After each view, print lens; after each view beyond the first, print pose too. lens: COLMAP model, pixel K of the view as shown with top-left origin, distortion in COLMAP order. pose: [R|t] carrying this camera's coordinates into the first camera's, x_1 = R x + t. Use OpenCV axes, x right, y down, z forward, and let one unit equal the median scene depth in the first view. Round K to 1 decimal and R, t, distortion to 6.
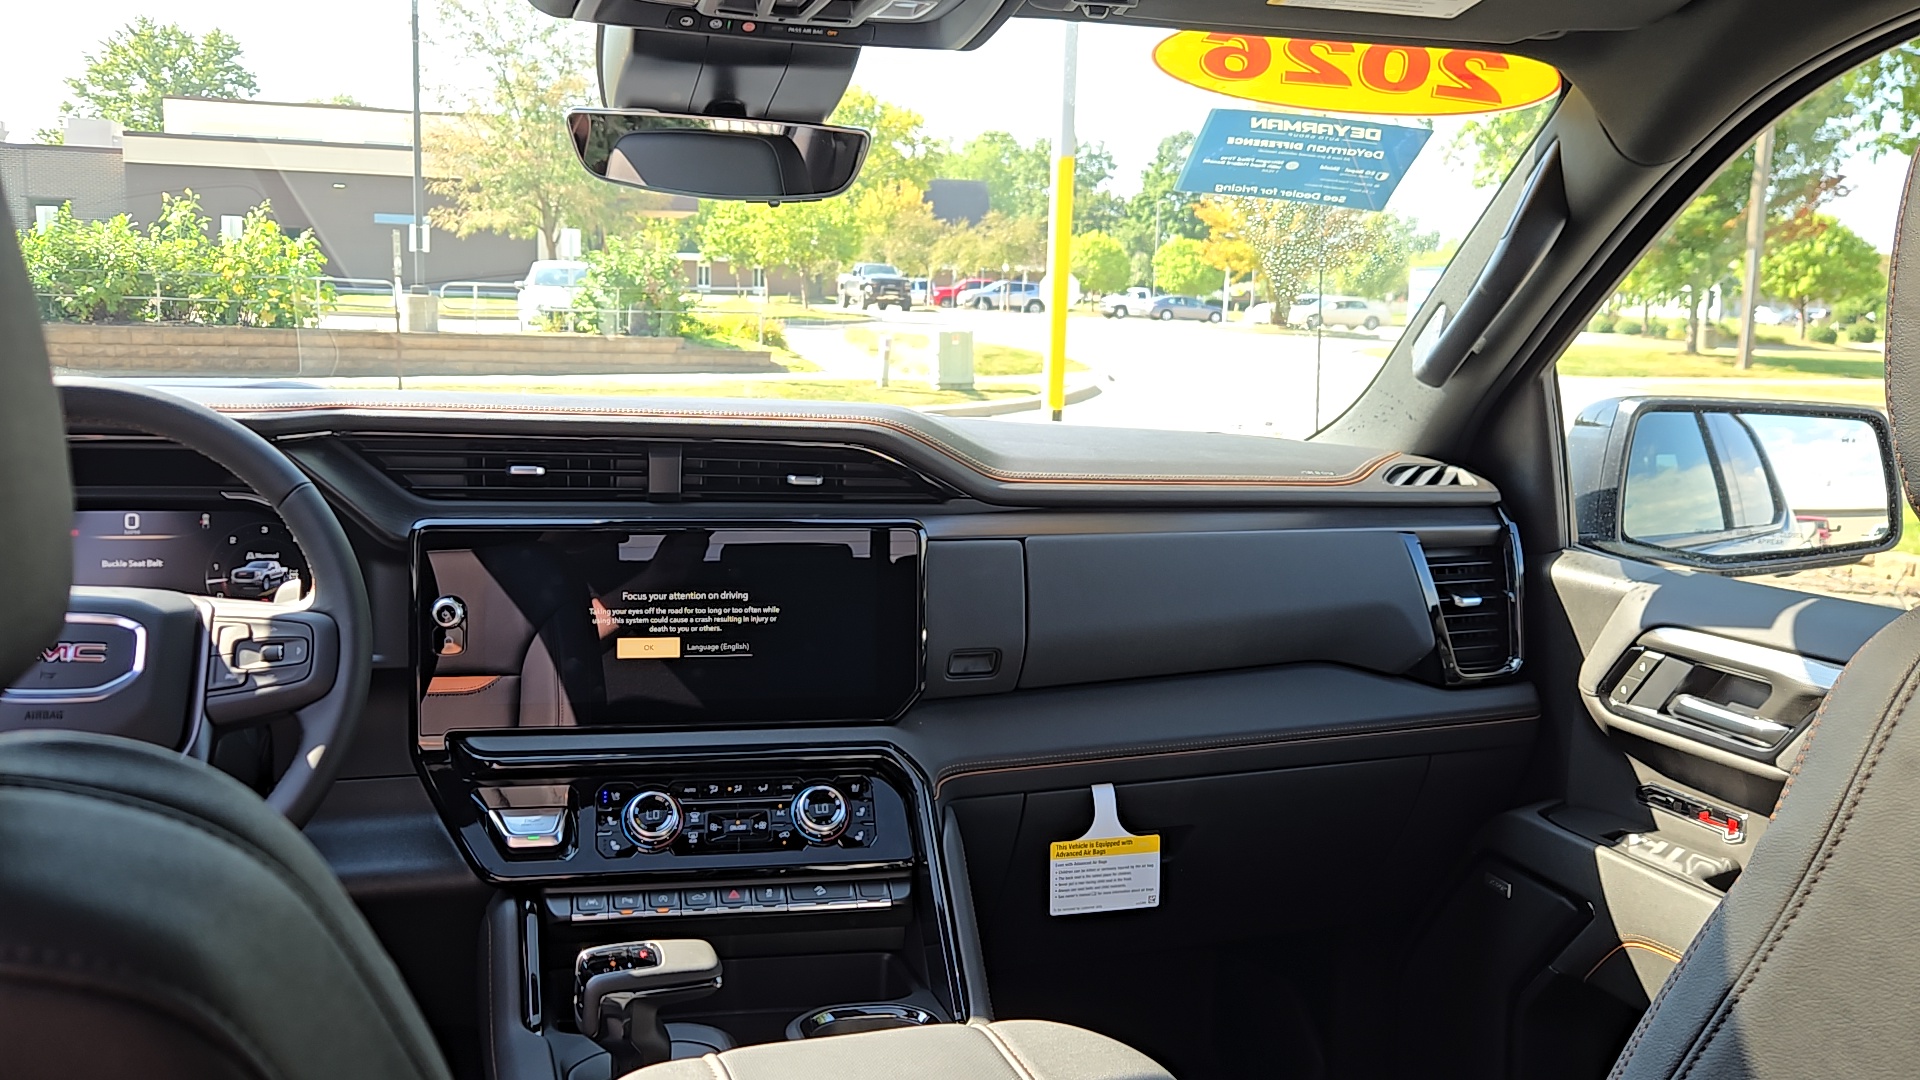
lens RADIAL K [[1605.7, 0, 953.8], [0, 1605.7, 535.3], [0, 0, 1]] dist [0.012339, -0.019405]
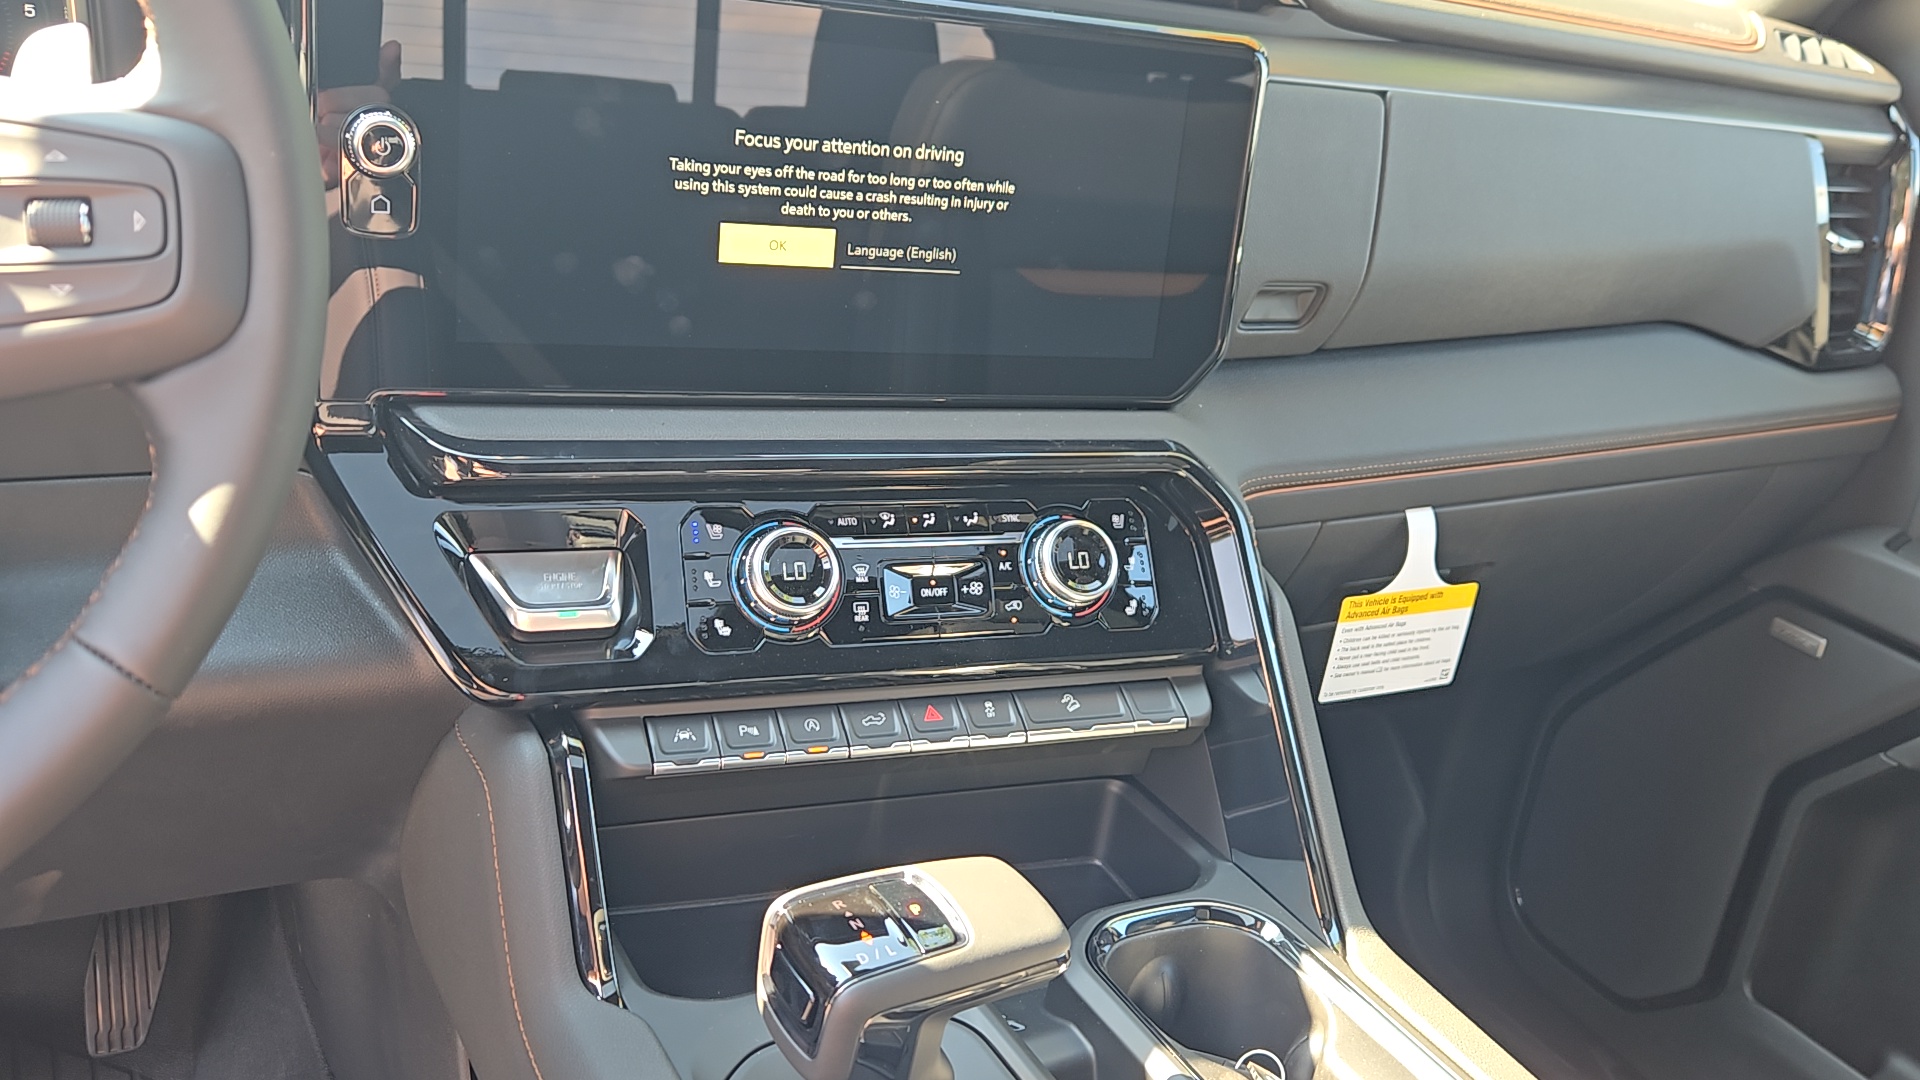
lens RADIAL K [[1605.7, 0, 953.8], [0, 1605.7, 535.3], [0, 0, 1]] dist [0.012339, -0.019405]
pose [[0.971703, 0.027332, 0.234617, -0.250984], [-0.087203, 0.964624, 0.248790, 0.026825], [-0.219518, -0.262209, 0.939712, 0.482144]]
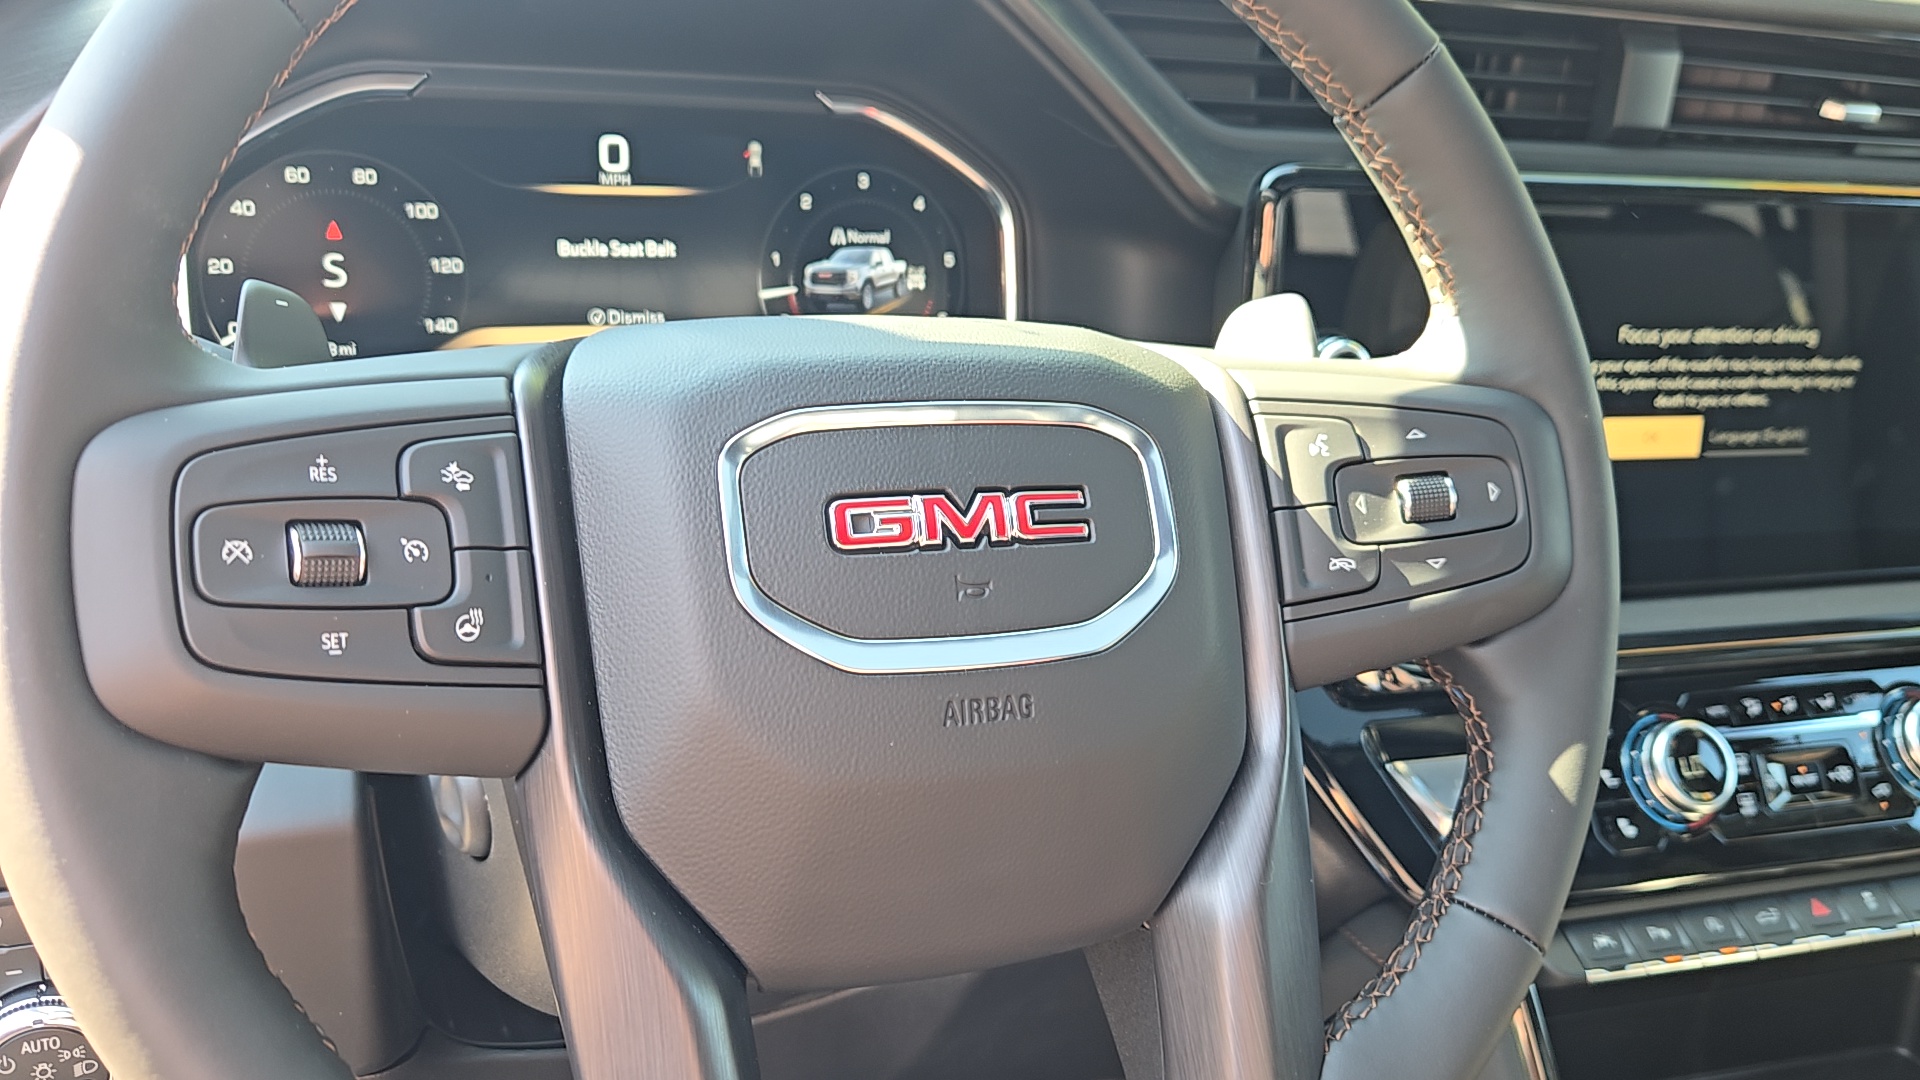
lens RADIAL K [[1605.7, 0, 953.8], [0, 1605.7, 535.3], [0, 0, 1]] dist [0.012339, -0.019405]
pose [[0.991825, -0.001904, 0.127593, -0.469962], [-0.021369, 0.983290, 0.180786, 0.013095], [-0.125805, -0.182035, 0.975211, 0.523388]]
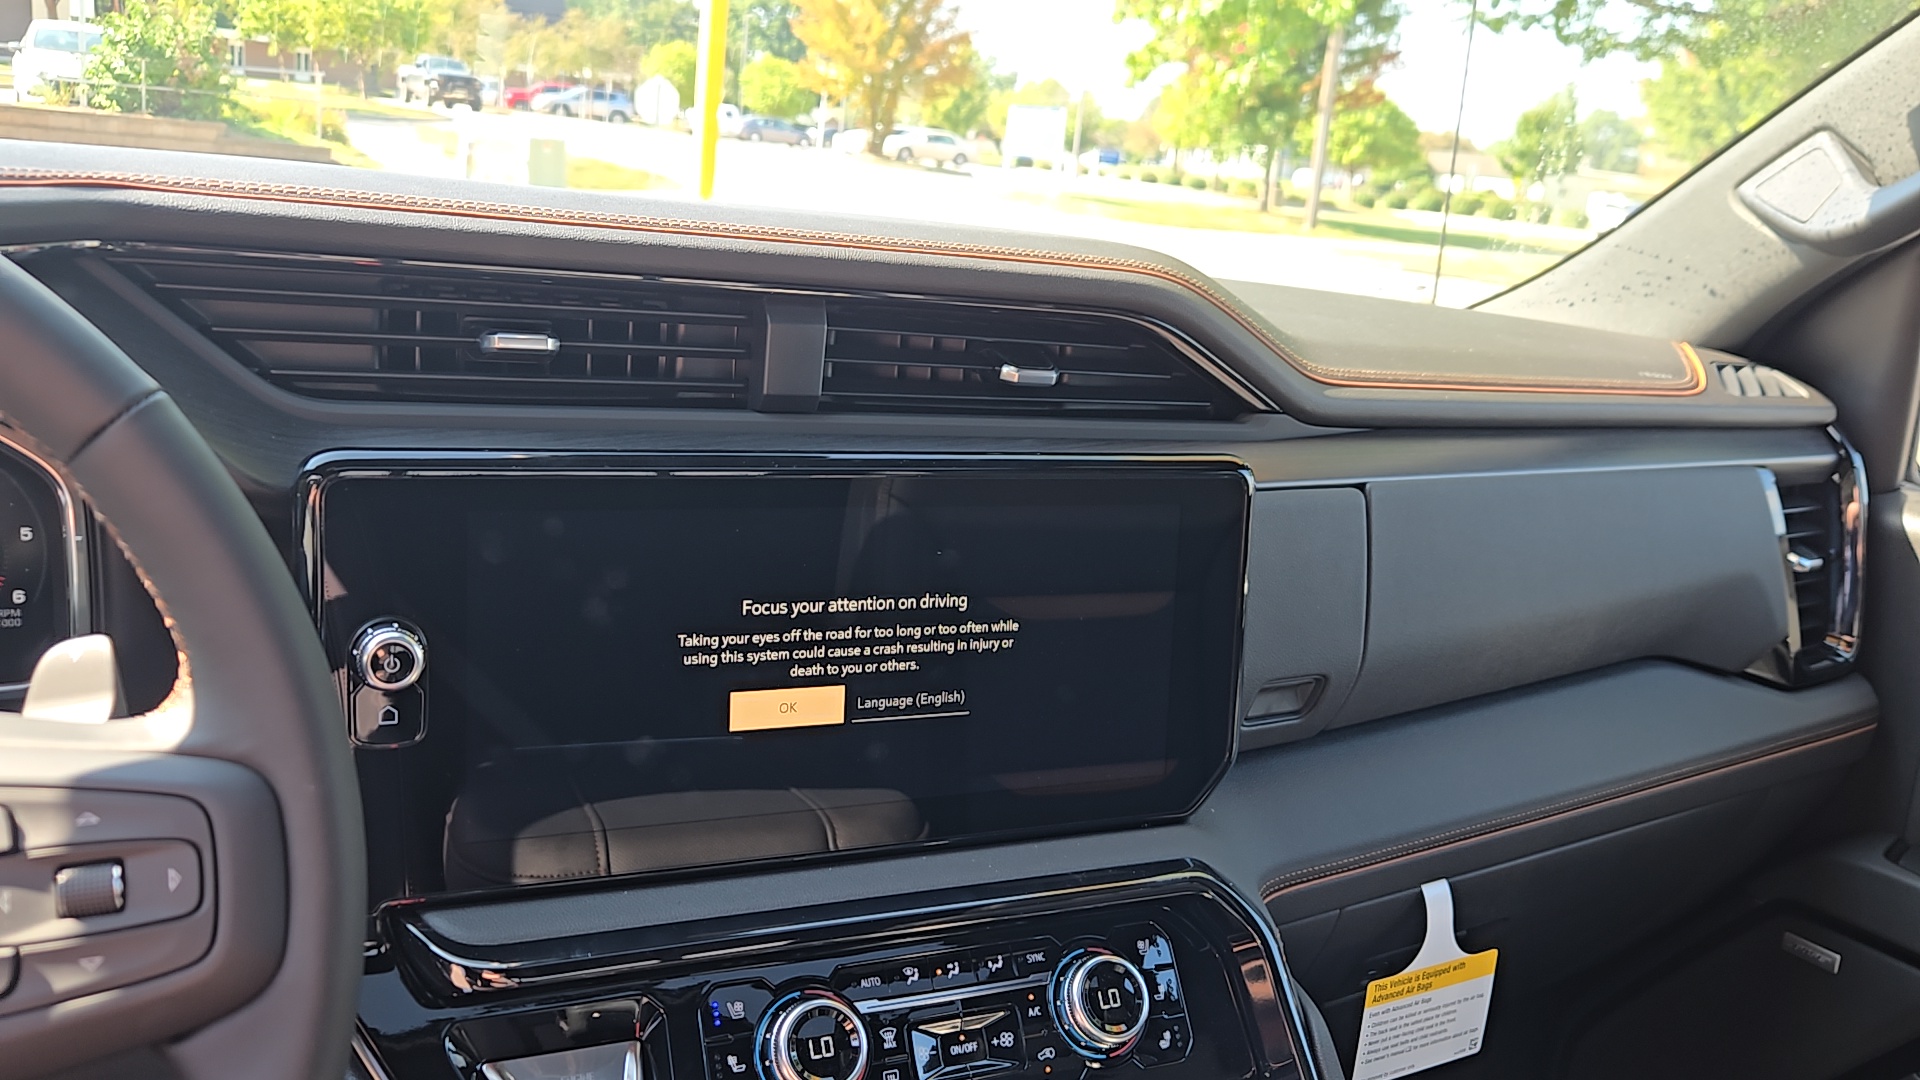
lens RADIAL K [[1605.7, 0, 953.8], [0, 1605.7, 535.3], [0, 0, 1]] dist [0.012339, -0.019405]
pose [[0.964146, 0.006173, 0.265300, -0.271877], [-0.034233, 0.994269, 0.101274, -0.036327], [-0.263154, -0.106725, 0.958832, 0.506329]]
